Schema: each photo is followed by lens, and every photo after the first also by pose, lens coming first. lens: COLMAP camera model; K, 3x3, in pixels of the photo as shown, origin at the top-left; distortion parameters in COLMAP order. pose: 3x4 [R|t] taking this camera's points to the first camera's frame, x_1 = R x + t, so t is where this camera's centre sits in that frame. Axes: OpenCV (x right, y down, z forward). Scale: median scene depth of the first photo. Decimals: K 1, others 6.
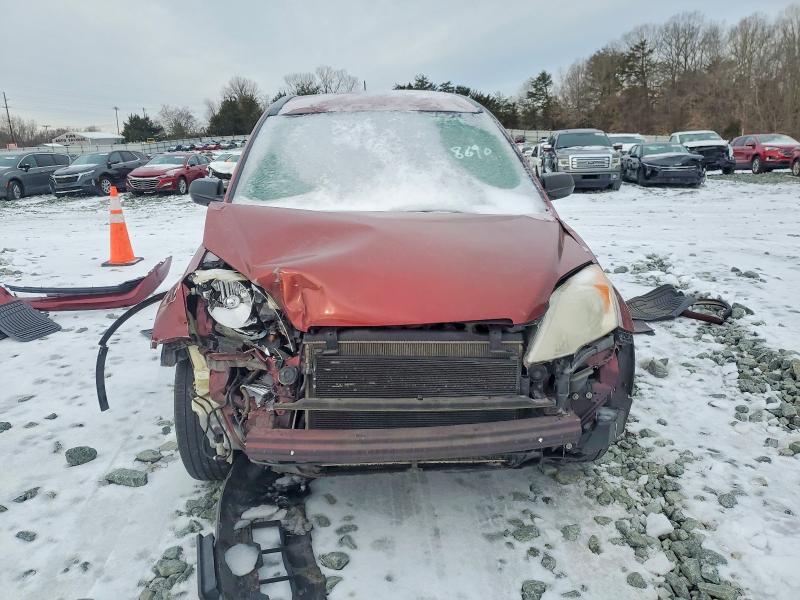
lens RADIAL K [[604.4, 0, 400.0], [0, 604.4, 300.0], [0, 0, 1]] dist [0.013643, 0.001009]
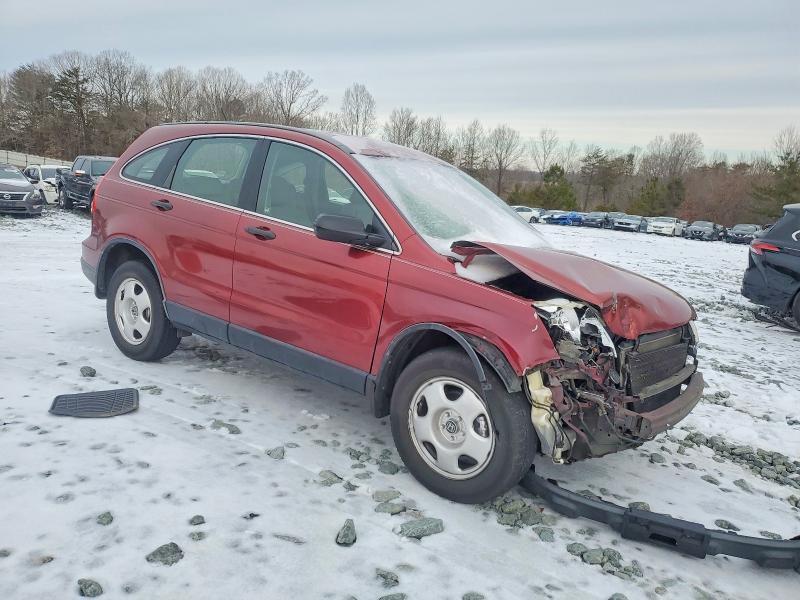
lens RADIAL K [[604.4, 0, 400.0], [0, 604.4, 300.0], [0, 0, 1]] dist [0.013643, 0.001009]
pose [[0.659270, -0.055684, 0.749842, -1.260571], [0.094515, 0.995481, -0.009173, -0.059611], [-0.745942, 0.076919, 0.661554, 0.408586]]
